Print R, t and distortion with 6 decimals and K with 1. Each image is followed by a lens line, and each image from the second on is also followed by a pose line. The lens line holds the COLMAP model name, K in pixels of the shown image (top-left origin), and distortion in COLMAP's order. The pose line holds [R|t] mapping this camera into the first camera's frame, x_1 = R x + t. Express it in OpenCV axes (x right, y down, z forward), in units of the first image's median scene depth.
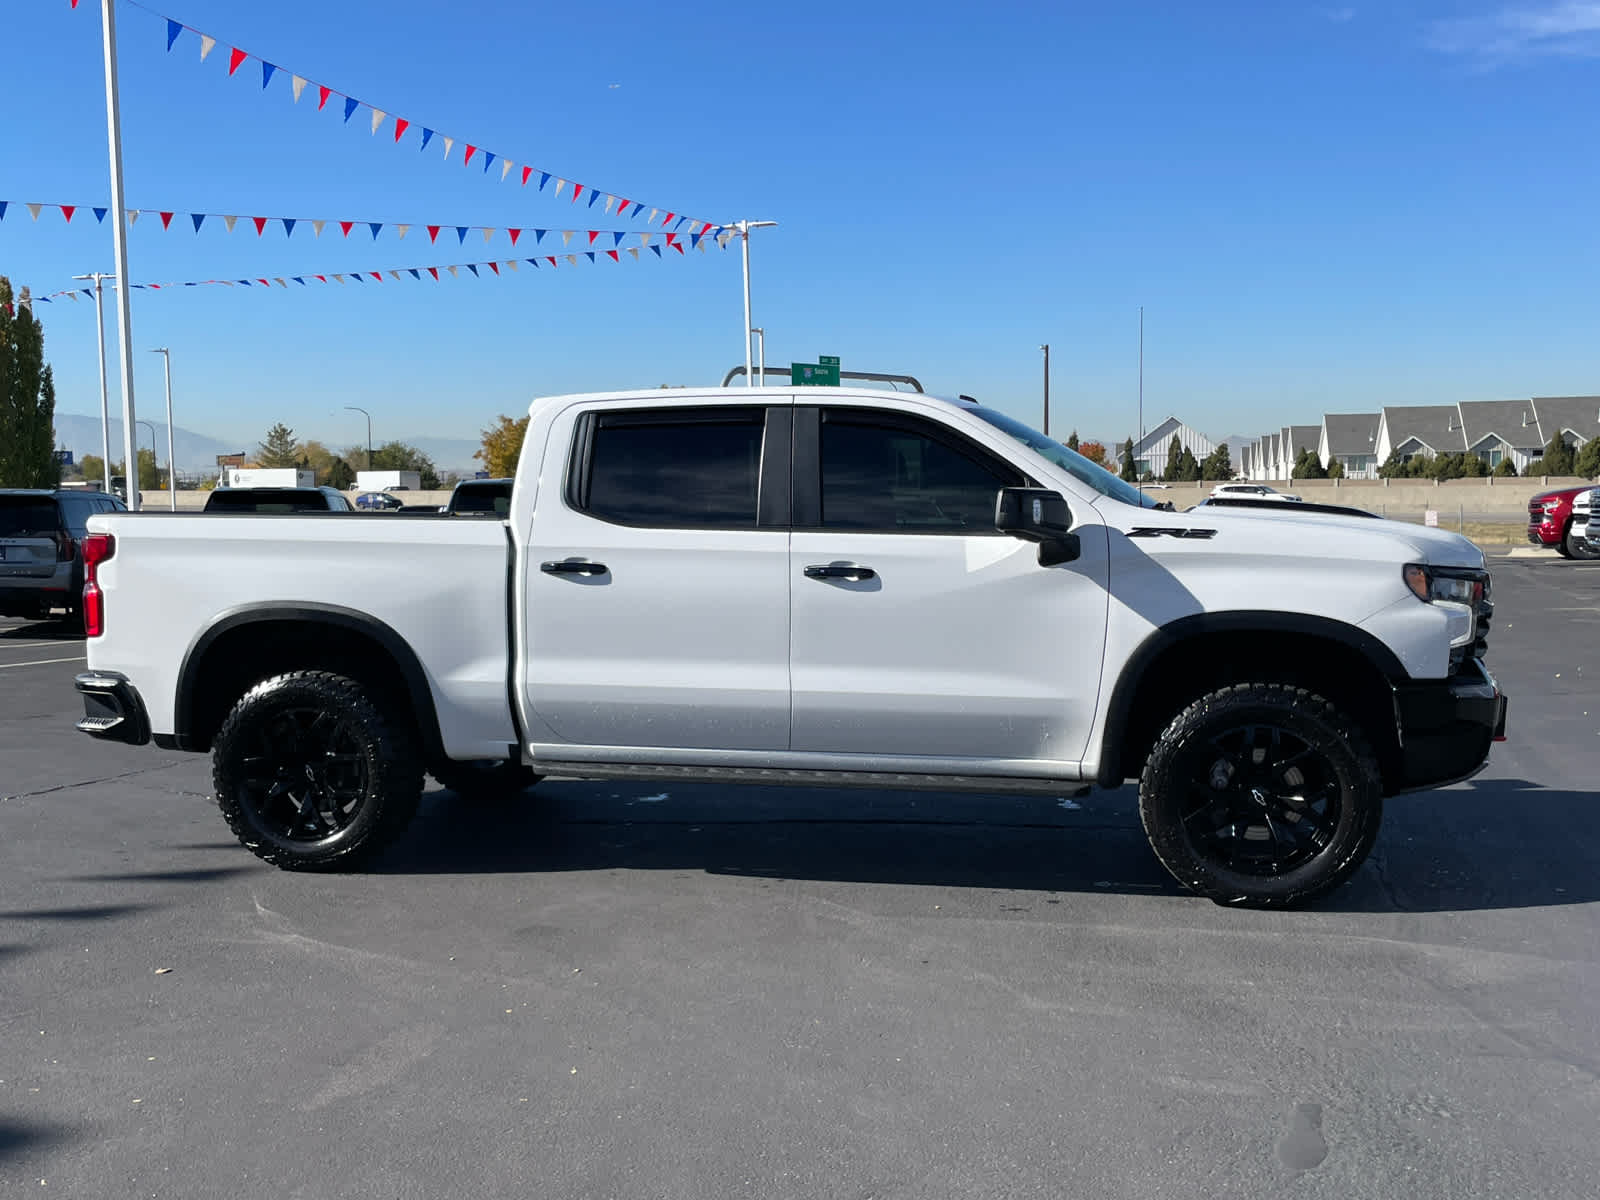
lens RADIAL K [[1600.9, 0, 822.9], [0, 1600.9, 610.3], [0, 0, 1]] dist [0.116440, -0.183972]
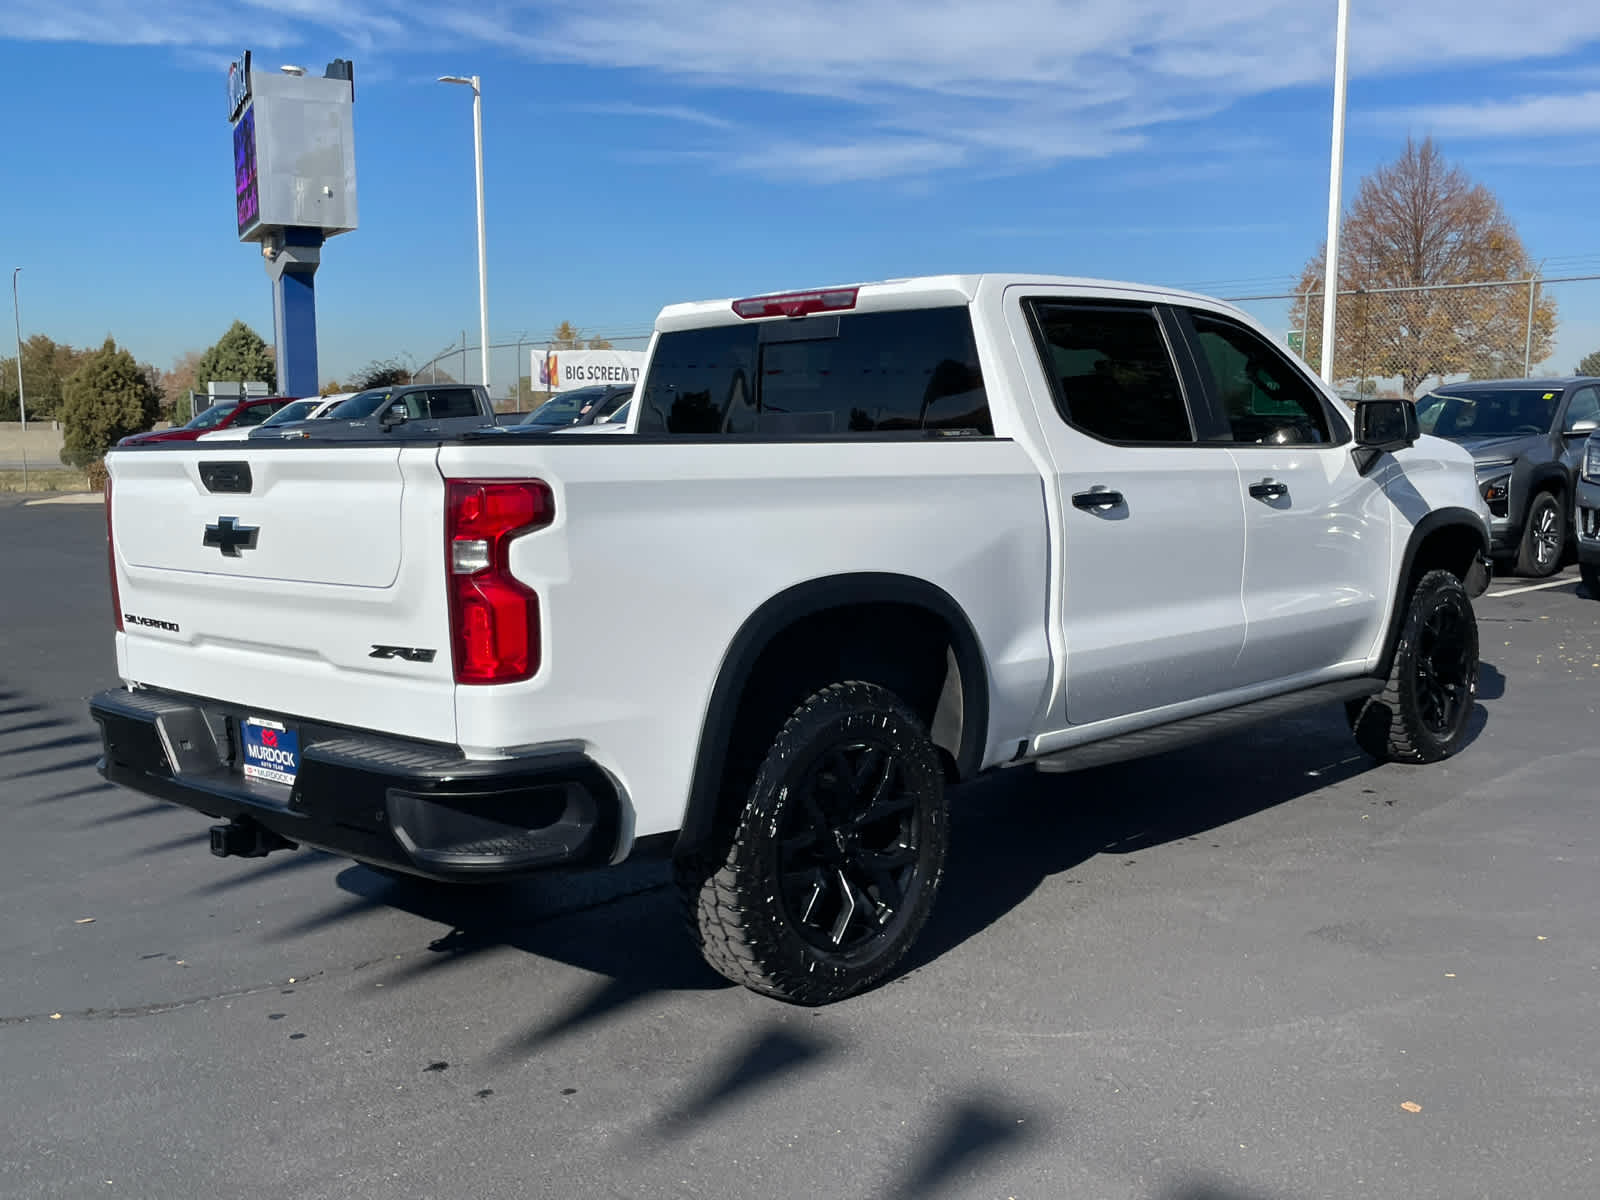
lens RADIAL K [[1602.0, 0, 825.4], [0, 1602.0, 600.2], [0, 0, 1]] dist [0.110955, -0.164550]
pose [[0.513682, -0.091834, 0.853052, -0.882993], [0.070694, 0.995405, 0.064589, -0.036834], [-0.855063, 0.027128, 0.517813, 0.700877]]
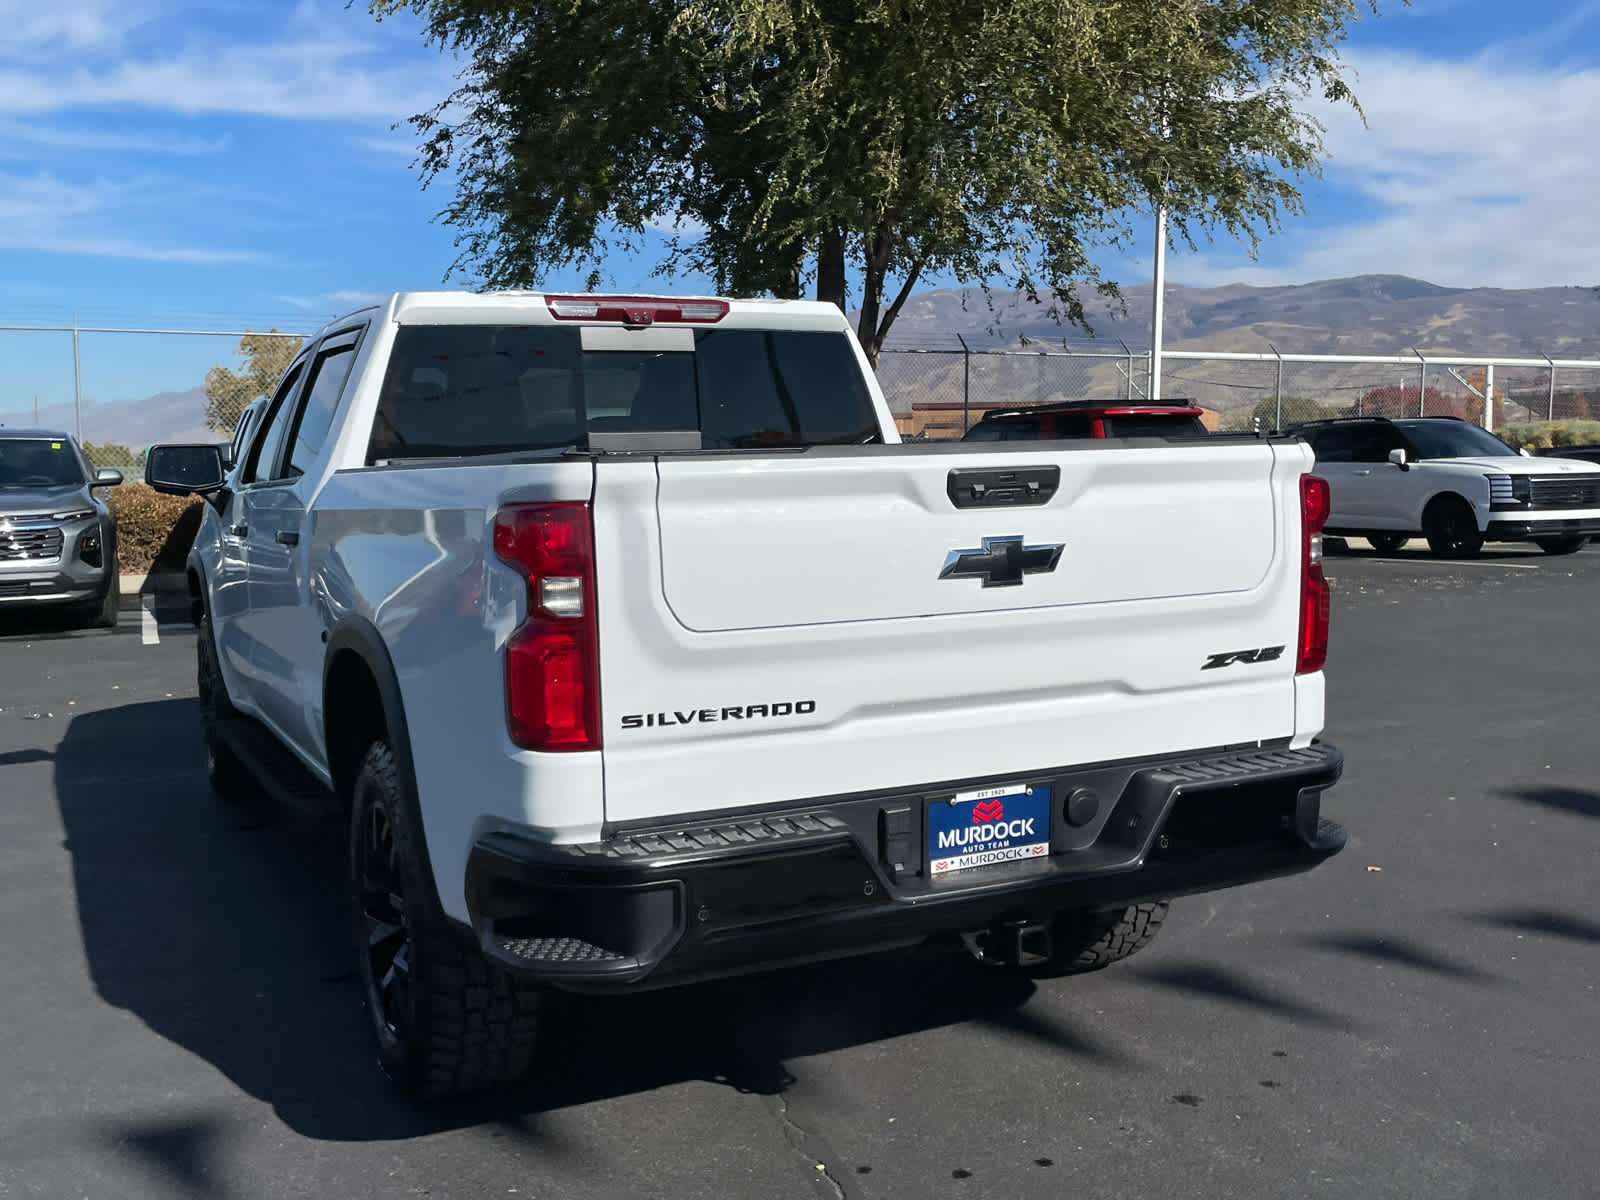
lens RADIAL K [[1600.9, 0, 822.9], [0, 1600.9, 610.3], [0, 0, 1]] dist [0.116440, -0.183972]
pose [[-0.618973, -0.055163, 0.783472, -0.818964], [0.077647, 0.988346, 0.130932, -0.090204], [-0.781564, 0.141878, -0.607477, 1.552750]]
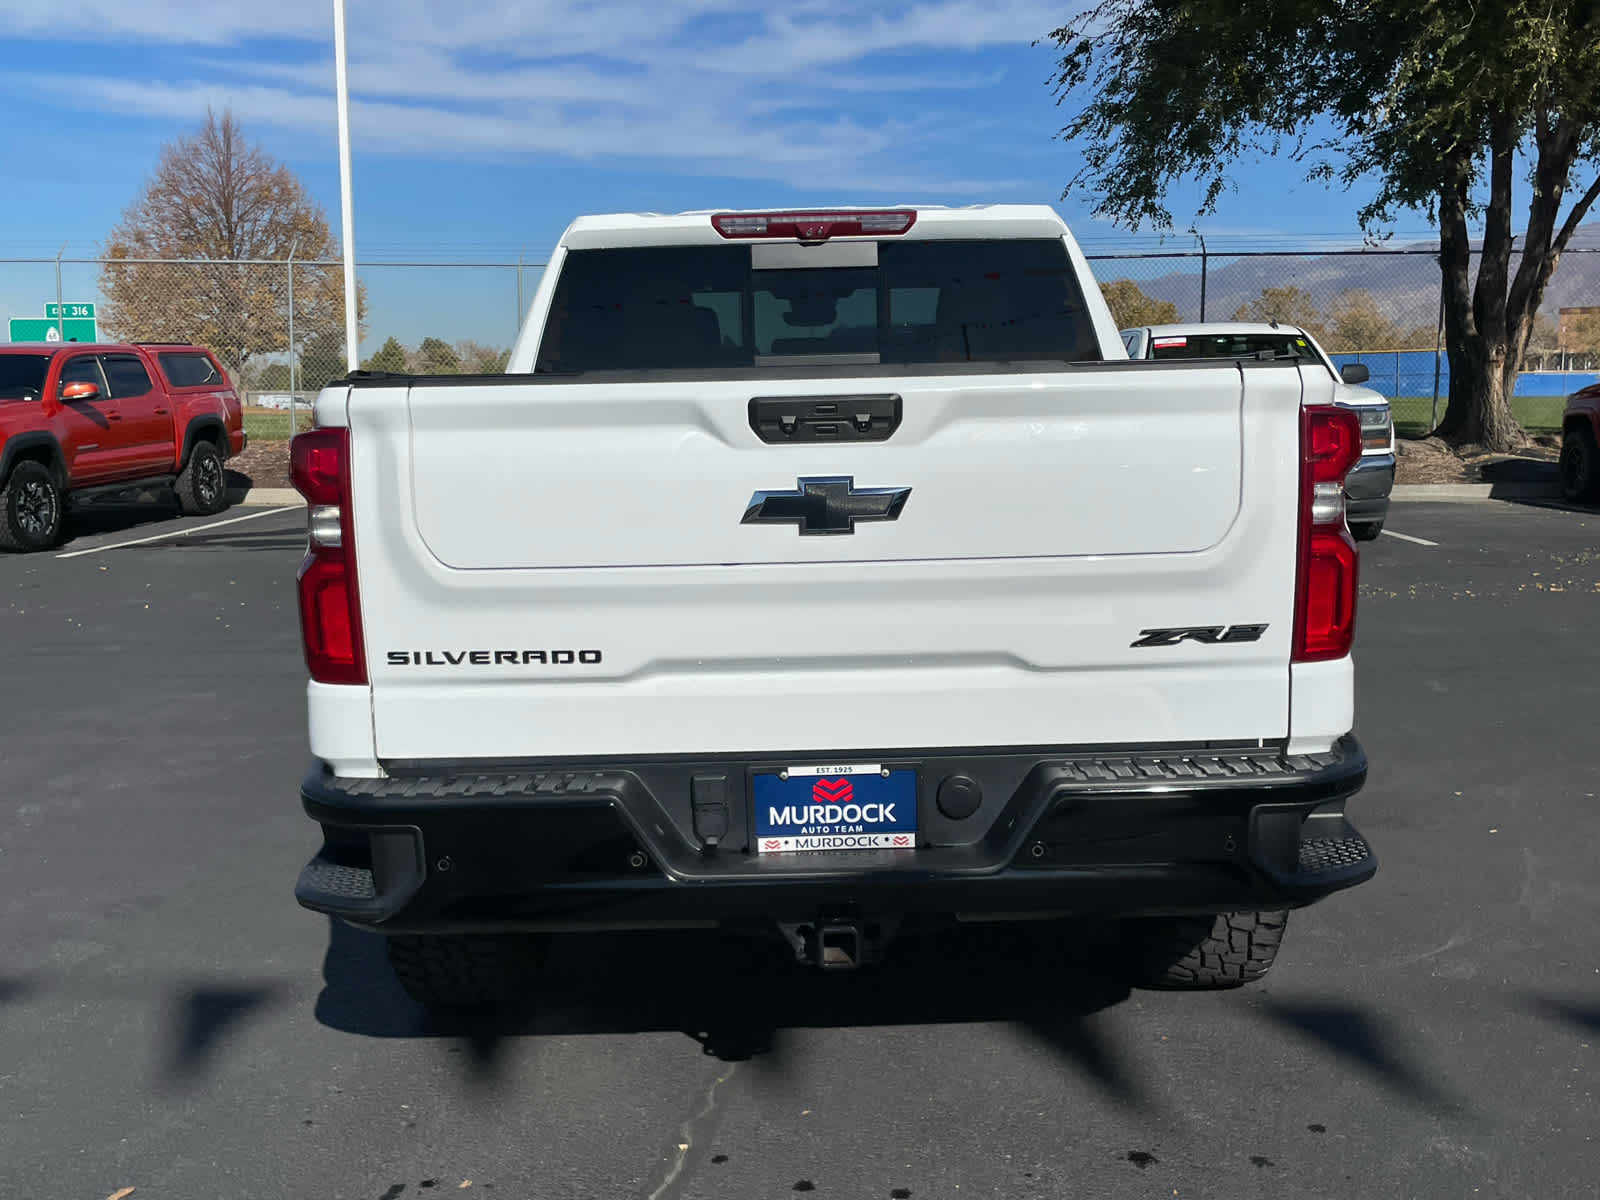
lens RADIAL K [[1600.9, 0, 822.9], [0, 1600.9, 610.3], [0, 0, 1]] dist [0.116440, -0.183972]
pose [[-0.214045, -0.121766, 0.969205, -0.881075], [0.085680, 0.986036, 0.142802, -0.069972], [-0.973059, 0.113607, -0.200624, 1.300919]]
